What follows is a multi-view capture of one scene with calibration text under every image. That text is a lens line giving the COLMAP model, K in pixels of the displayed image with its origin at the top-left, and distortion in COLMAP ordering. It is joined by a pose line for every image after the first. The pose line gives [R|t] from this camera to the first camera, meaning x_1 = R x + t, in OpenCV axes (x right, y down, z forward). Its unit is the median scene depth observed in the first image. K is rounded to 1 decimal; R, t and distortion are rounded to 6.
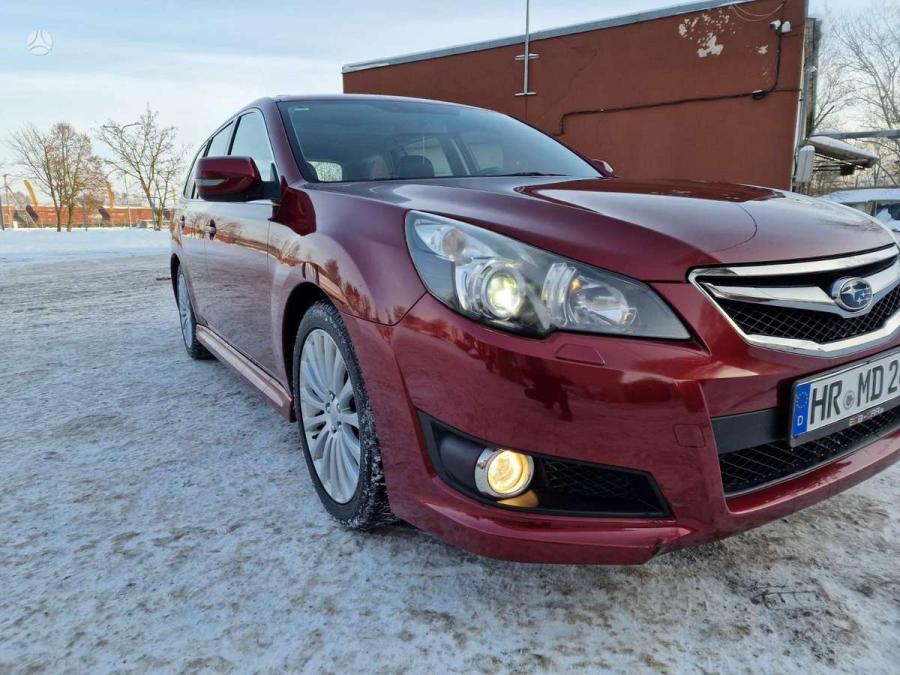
lens RADIAL K [[588.2, 0, 455.6], [0, 588.2, 336.0], [0, 0, 1]] dist [0.070854, -0.061346]
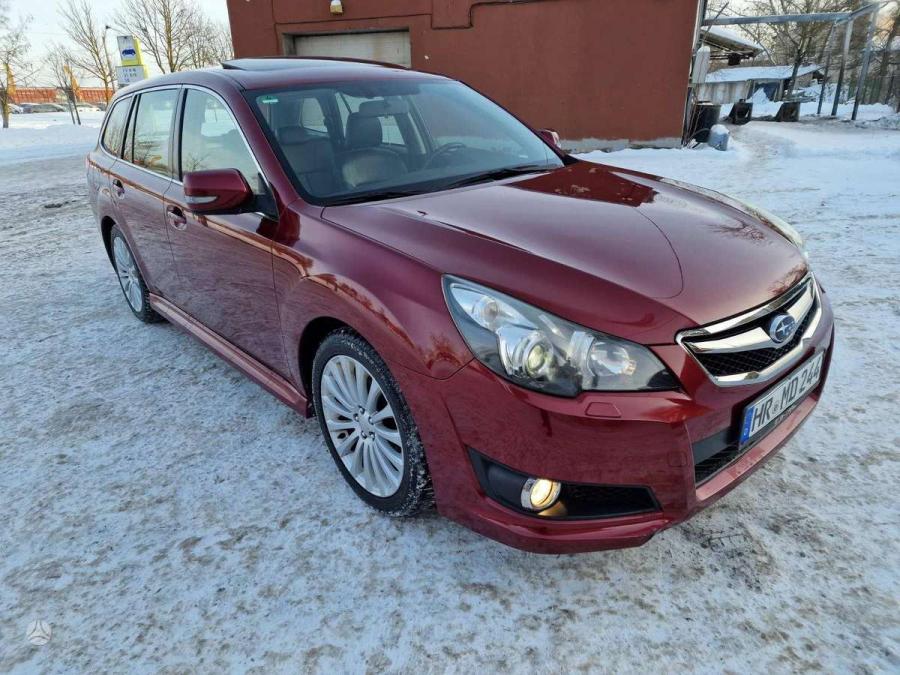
lens RADIAL K [[588.2, 0, 455.6], [0, 588.2, 336.0], [0, 0, 1]] dist [0.070854, -0.061346]
pose [[0.984738, -0.070567, 0.159096, -0.257506], [0.038513, 0.979804, 0.196215, -0.332274], [-0.169729, -0.187094, 0.967568, -0.159509]]
